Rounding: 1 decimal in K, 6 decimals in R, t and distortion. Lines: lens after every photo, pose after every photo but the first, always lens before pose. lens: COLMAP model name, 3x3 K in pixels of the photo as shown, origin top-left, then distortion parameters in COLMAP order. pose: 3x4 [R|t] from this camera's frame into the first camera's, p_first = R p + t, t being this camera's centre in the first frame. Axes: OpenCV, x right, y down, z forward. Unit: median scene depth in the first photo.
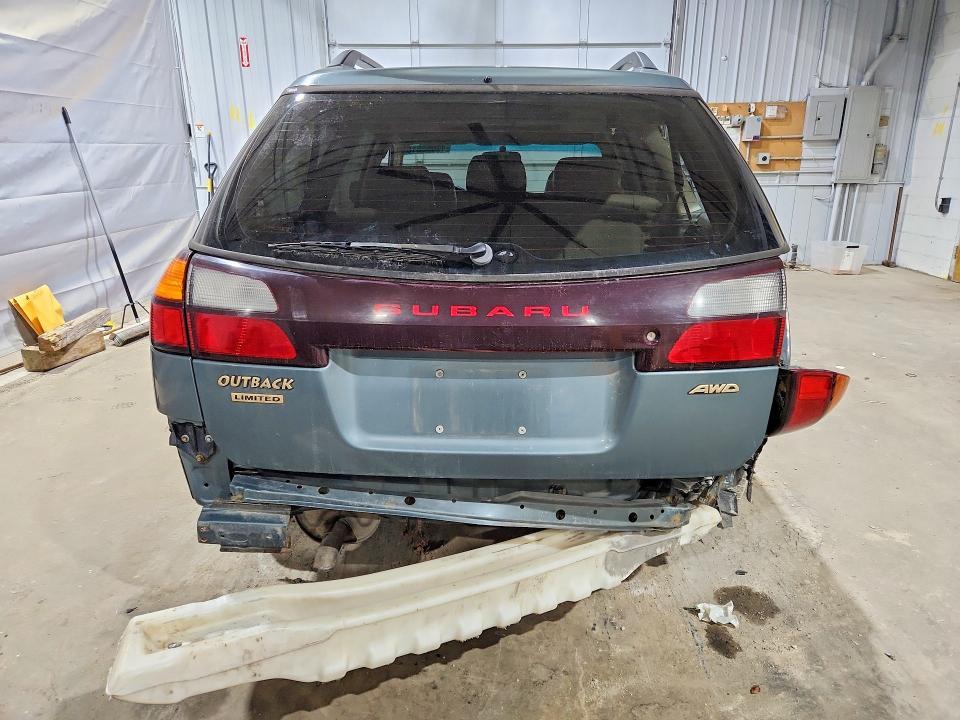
lens RADIAL K [[642.6, 0, 488.3], [0, 642.6, 364.1], [0, 0, 1]] dist [0.075469, -0.070468]
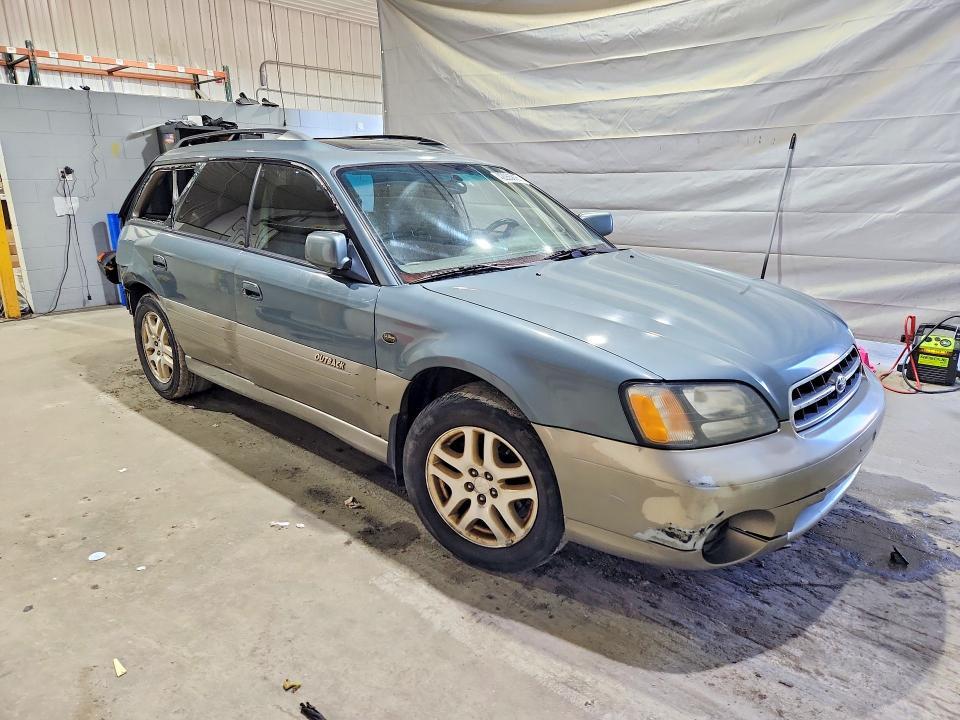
lens RADIAL K [[634.3, 0, 480.0], [0, 634.3, 360.0], [0, 0, 1]] dist [0.021455, -0.001199]
pose [[-0.659439, 0.214178, -0.720603, 0.515043], [-0.218220, 0.862747, 0.456123, -0.417462], [0.719389, 0.458035, -0.522191, 1.279571]]
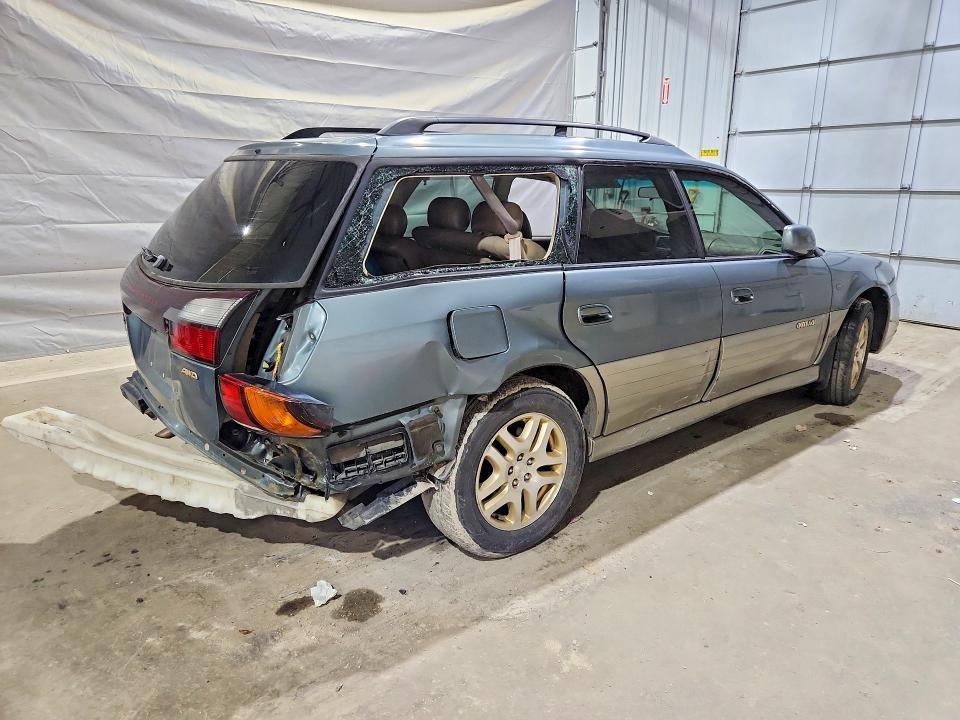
lens RADIAL K [[642.6, 0, 488.3], [0, 642.6, 364.1], [0, 0, 1]] dist [0.075469, -0.070468]
pose [[0.643613, 0.210018, -0.735972, 0.524501], [-0.230257, 0.970197, 0.075495, -0.068635], [0.729894, 0.120874, 0.672789, 0.151976]]
